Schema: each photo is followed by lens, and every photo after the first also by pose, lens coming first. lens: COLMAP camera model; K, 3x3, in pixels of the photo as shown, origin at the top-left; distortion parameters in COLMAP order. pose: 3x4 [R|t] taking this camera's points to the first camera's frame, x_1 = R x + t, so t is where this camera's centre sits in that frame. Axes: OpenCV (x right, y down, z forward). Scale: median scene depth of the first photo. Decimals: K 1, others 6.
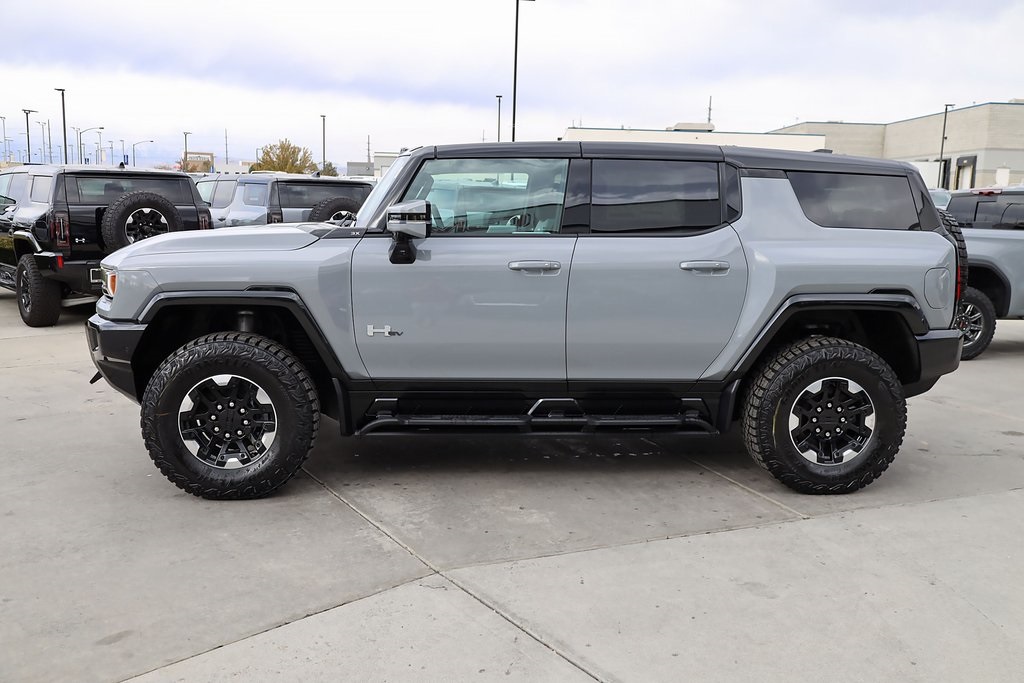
lens RADIAL K [[901.1, 0, 567.7], [0, 901.1, 340.2], [0, 0, 1]] dist [-0.010168, -0.003852]
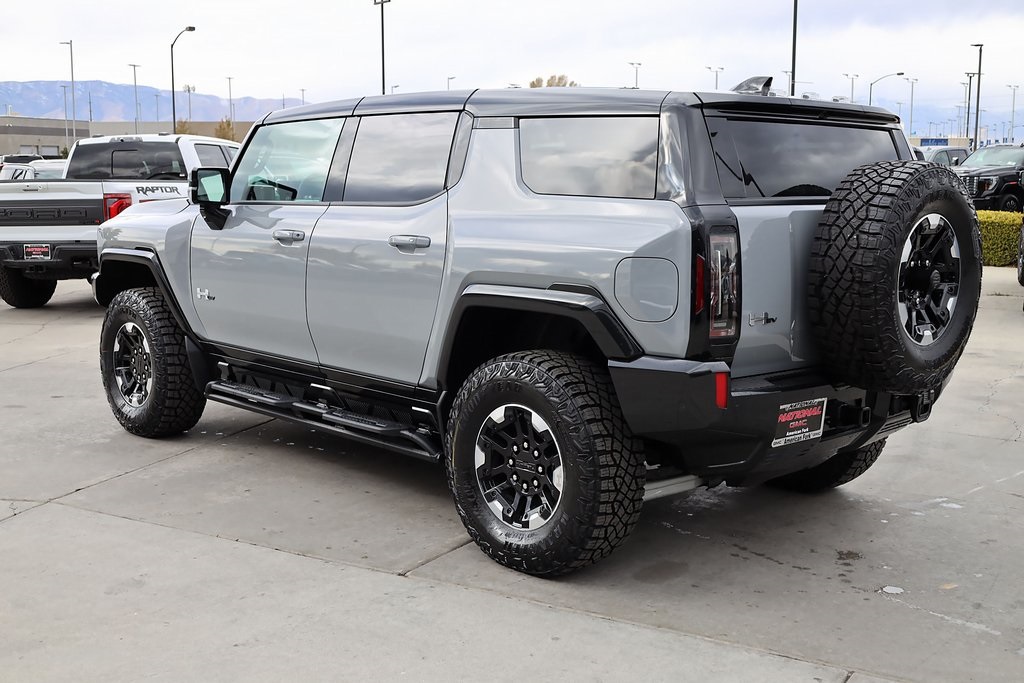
lens RADIAL K [[1217.4, 0, 512.0], [0, 1217.4, 341.5], [0, 0, 1]] dist [-0.007782, -0.002593]
pose [[0.600750, 0.094149, -0.793873, 1.067854], [-0.112346, 0.993129, 0.032763, -0.040007], [0.791503, 0.069506, 0.607200, 0.416982]]
